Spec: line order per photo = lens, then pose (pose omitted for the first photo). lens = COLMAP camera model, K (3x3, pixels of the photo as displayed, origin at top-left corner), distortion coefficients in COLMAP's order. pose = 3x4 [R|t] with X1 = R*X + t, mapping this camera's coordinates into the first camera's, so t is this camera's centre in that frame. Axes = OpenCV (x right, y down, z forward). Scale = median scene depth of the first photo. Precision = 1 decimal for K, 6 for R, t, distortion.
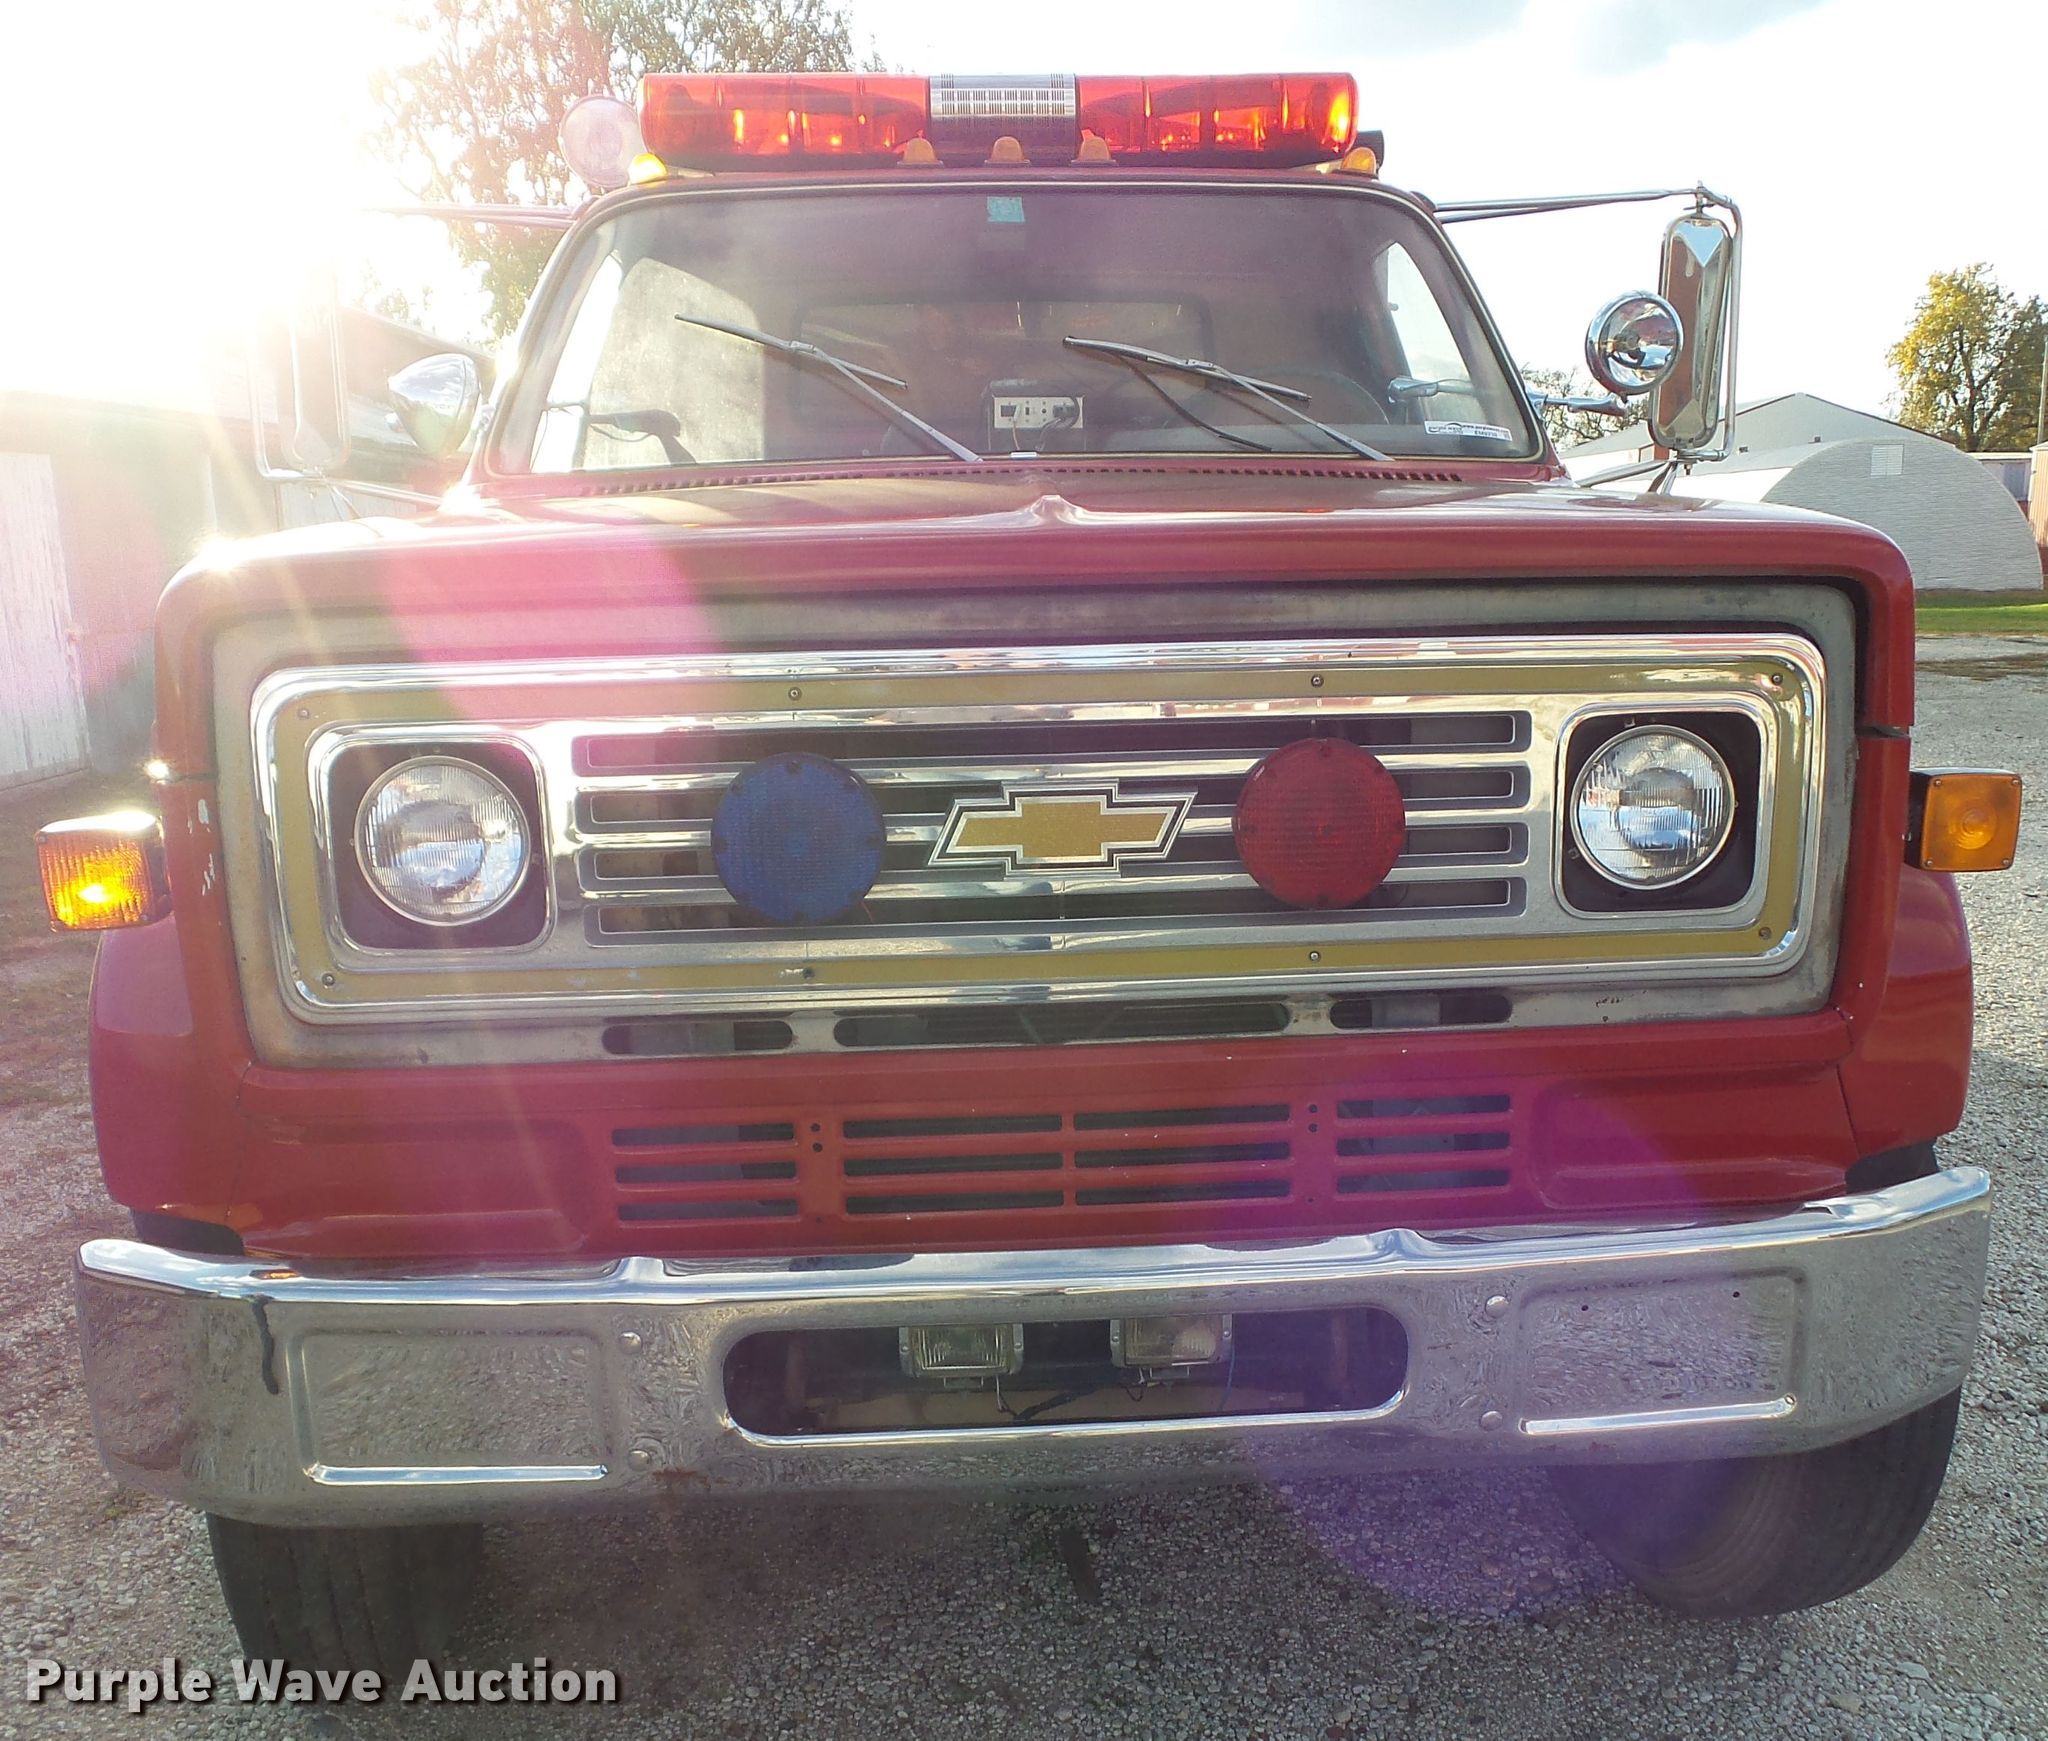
lens RADIAL K [[1315.8, 0, 1023.6], [0, 1315.8, 875.7], [0, 0, 1]] dist [0.007062, 0.000473]
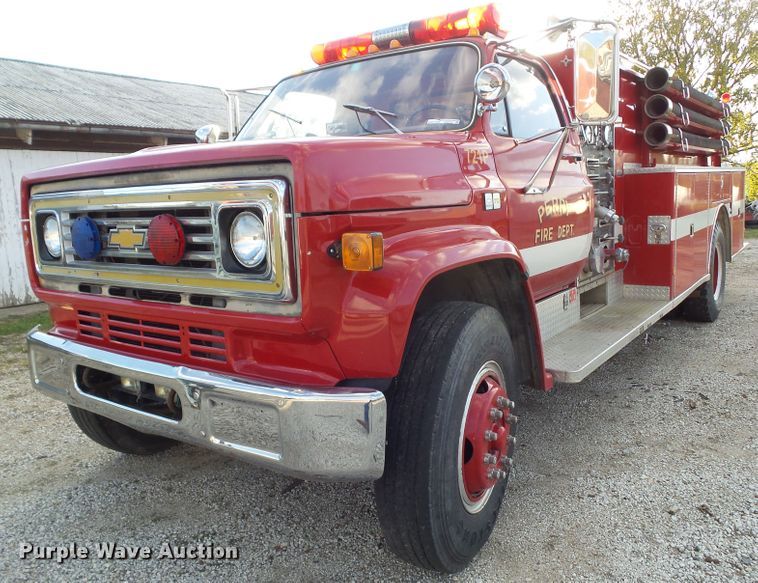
lens RADIAL K [[633.8, 0, 379.3], [0, 633.8, 290.3], [0, 0, 1]] dist [-0.006028, -0.002104]
pose [[0.784096, 0.093664, -0.613531, 1.559219], [-0.069089, 0.995575, 0.063692, -0.049029], [0.616782, -0.007553, 0.787098, 0.061934]]
